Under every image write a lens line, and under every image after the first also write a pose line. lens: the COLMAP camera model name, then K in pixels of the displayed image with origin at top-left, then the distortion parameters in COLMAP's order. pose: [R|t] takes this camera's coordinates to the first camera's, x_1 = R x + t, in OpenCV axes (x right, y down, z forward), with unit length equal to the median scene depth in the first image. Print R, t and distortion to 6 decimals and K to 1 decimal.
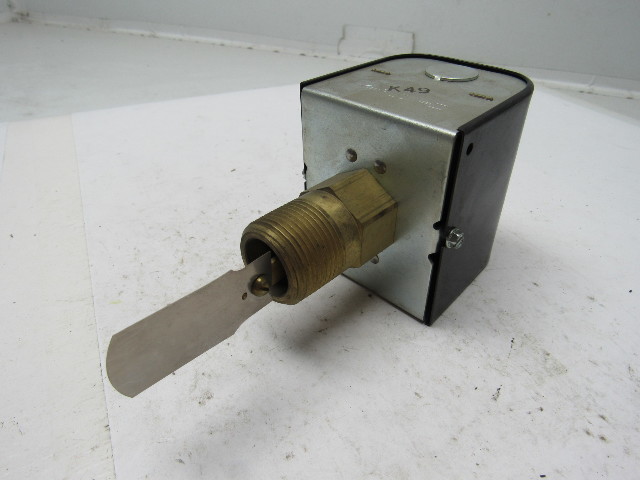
lens RADIAL K [[461.9, 0, 320.0], [0, 461.9, 240.0], [0, 0, 1]] dist [-0.024655, 0.002032]
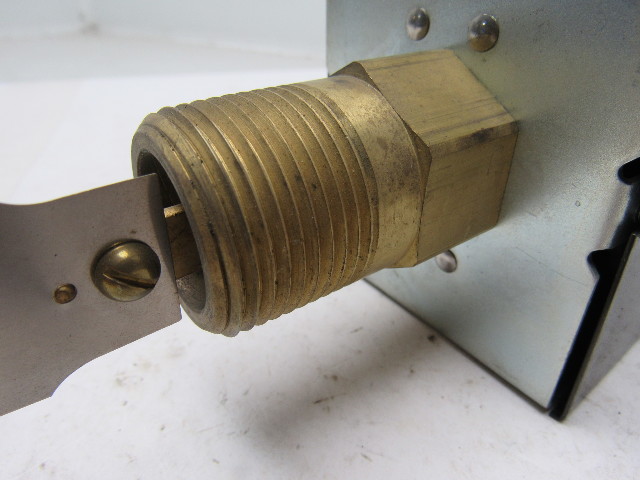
lens RADIAL K [[461.9, 0, 320.0], [0, 461.9, 240.0], [0, 0, 1]] dist [-0.024655, 0.002032]
pose [[0.985875, 0.091391, -0.140350, 0.053999], [-0.101534, 0.992582, -0.066876, 0.066312], [0.133197, 0.080182, 0.987841, 0.530447]]
